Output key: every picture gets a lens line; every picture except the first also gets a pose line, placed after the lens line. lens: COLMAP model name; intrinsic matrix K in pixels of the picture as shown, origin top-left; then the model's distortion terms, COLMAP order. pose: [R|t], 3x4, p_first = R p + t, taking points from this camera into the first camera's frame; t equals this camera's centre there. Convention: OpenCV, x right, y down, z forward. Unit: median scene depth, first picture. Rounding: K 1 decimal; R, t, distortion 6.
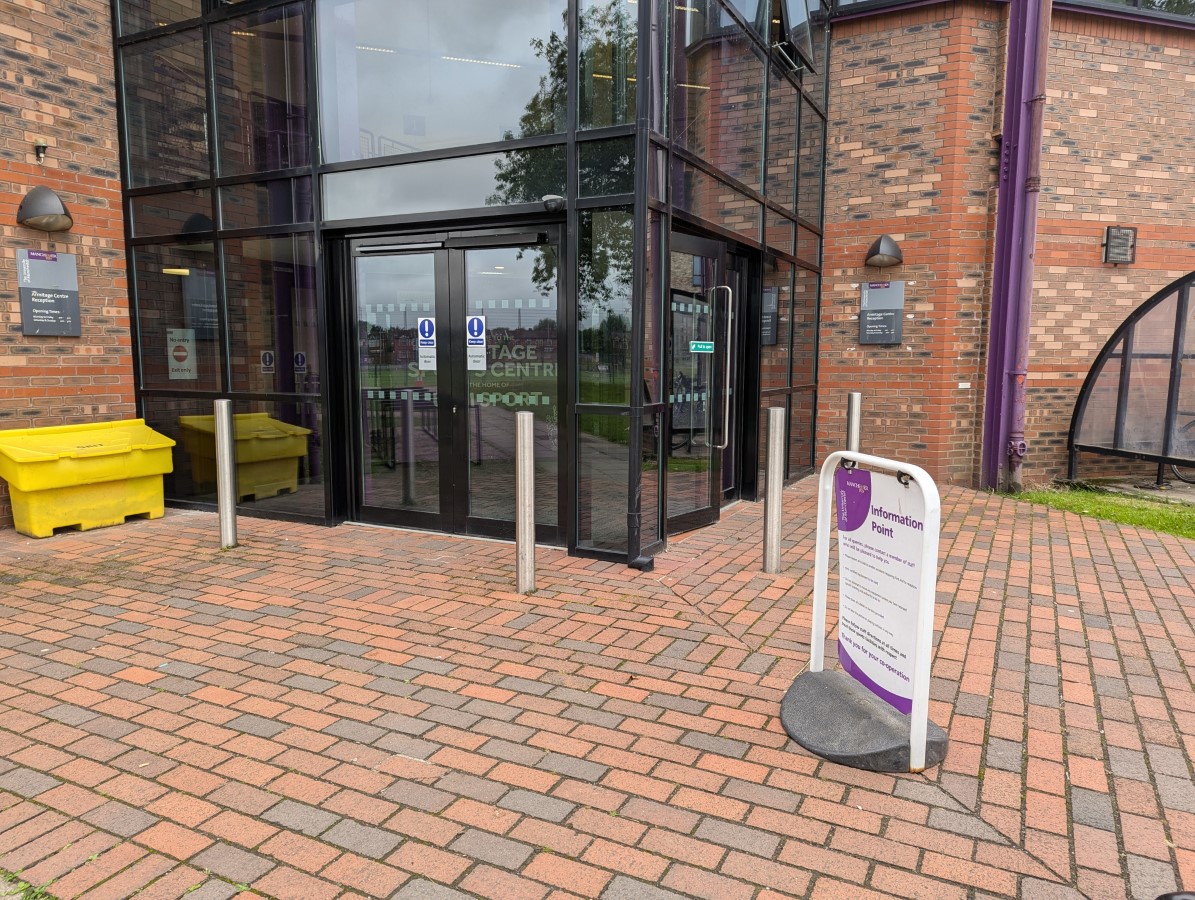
lens RADIAL K [[831.5, 0, 596.5], [0, 831.5, 445.6], [0, 0, 1]] dist [0.049379, -0.032213]
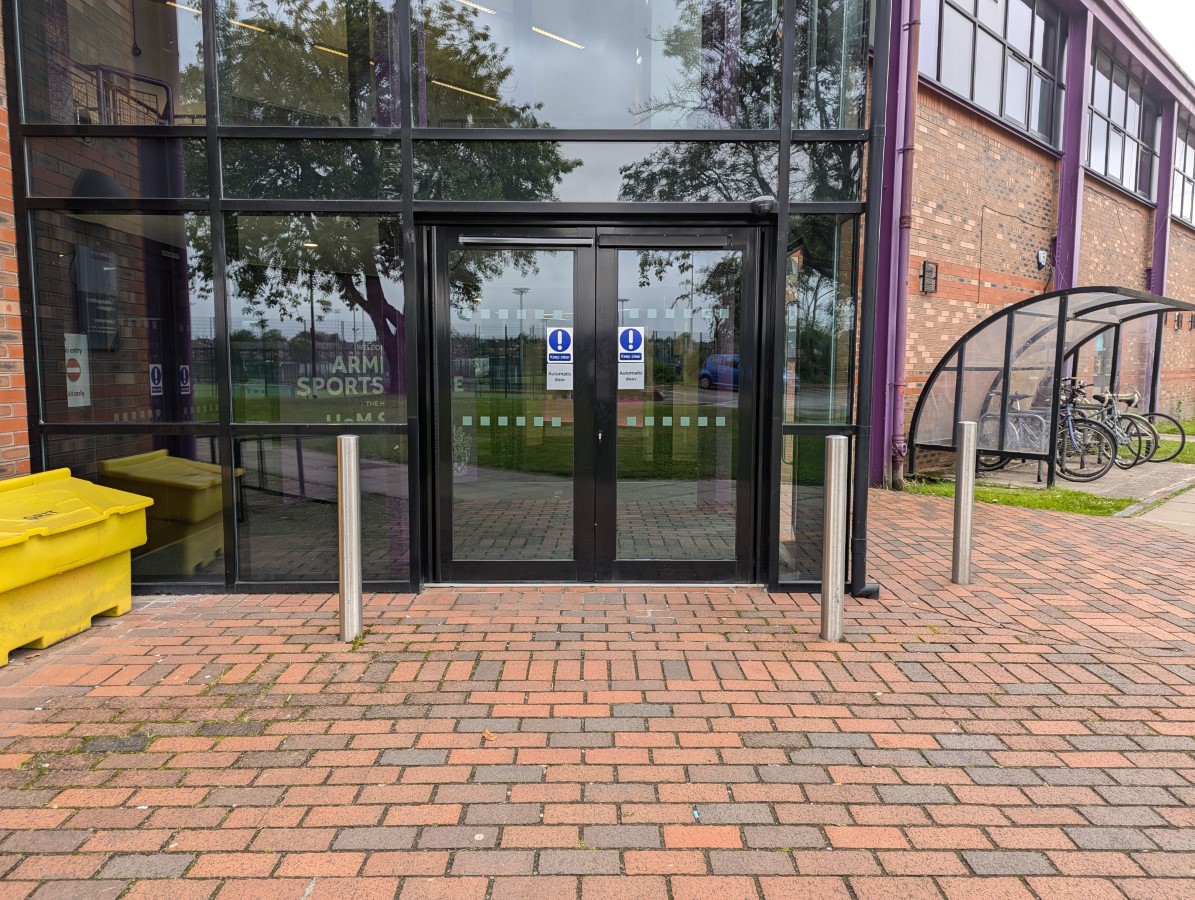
lens RADIAL K [[831.5, 0, 590.8], [0, 831.5, 440.0], [0, 0, 1]] dist [0.049379, -0.032213]
pose [[0.889234, -0.042015, 0.455519, -0.488318], [0.050805, 0.998684, -0.007063, -0.029251], [-0.454623, 0.029423, 0.890198, 0.217647]]
